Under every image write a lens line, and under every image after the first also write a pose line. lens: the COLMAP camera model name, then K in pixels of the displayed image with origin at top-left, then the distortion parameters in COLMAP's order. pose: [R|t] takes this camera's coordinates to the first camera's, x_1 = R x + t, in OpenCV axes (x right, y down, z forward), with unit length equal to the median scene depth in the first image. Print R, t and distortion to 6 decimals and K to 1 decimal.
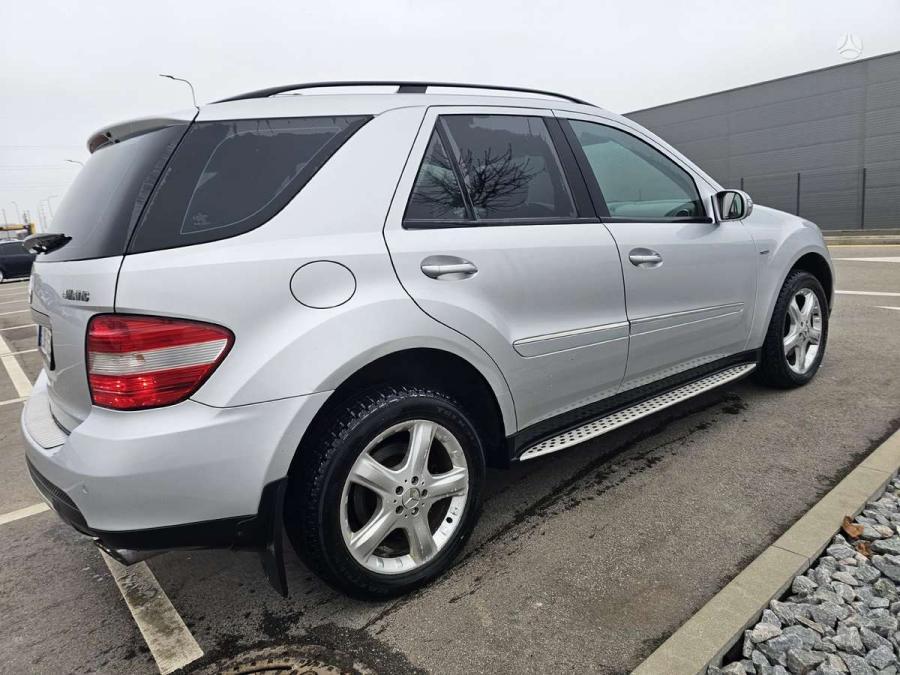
lens RADIAL K [[596.9, 0, 435.6], [0, 596.9, 333.5], [0, 0, 1]] dist [0.046804, -0.029932]
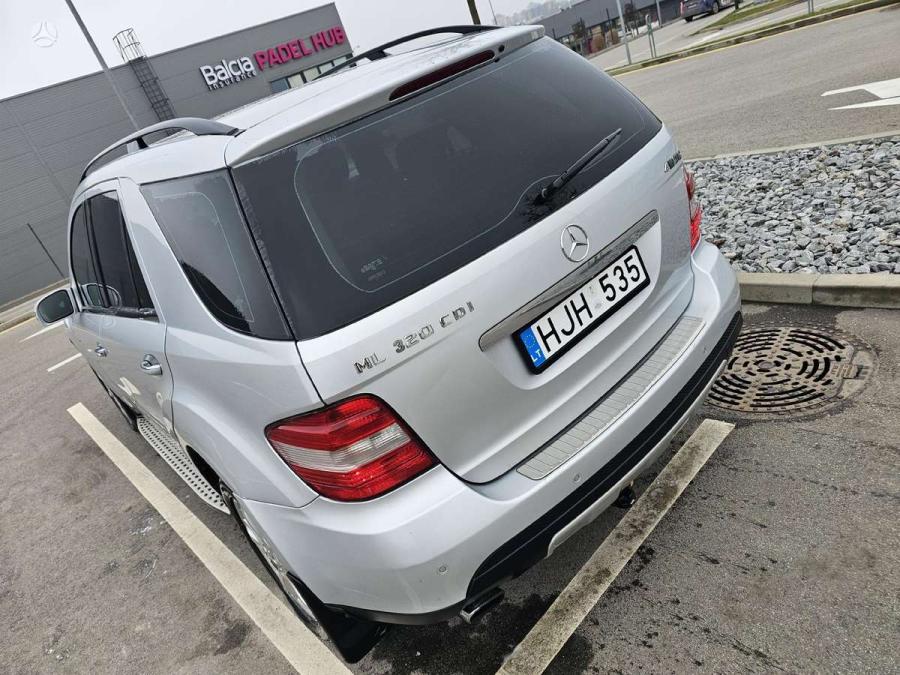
lens RADIAL K [[602.2, 0, 443.4], [0, 602.2, 349.1], [0, 0, 1]] dist [0.044259, -0.026463]
pose [[-0.038146, -0.336553, 0.940892, -1.424103], [0.508805, 0.803838, 0.308158, -0.281665], [-0.860036, 0.490485, 0.140577, 1.110766]]
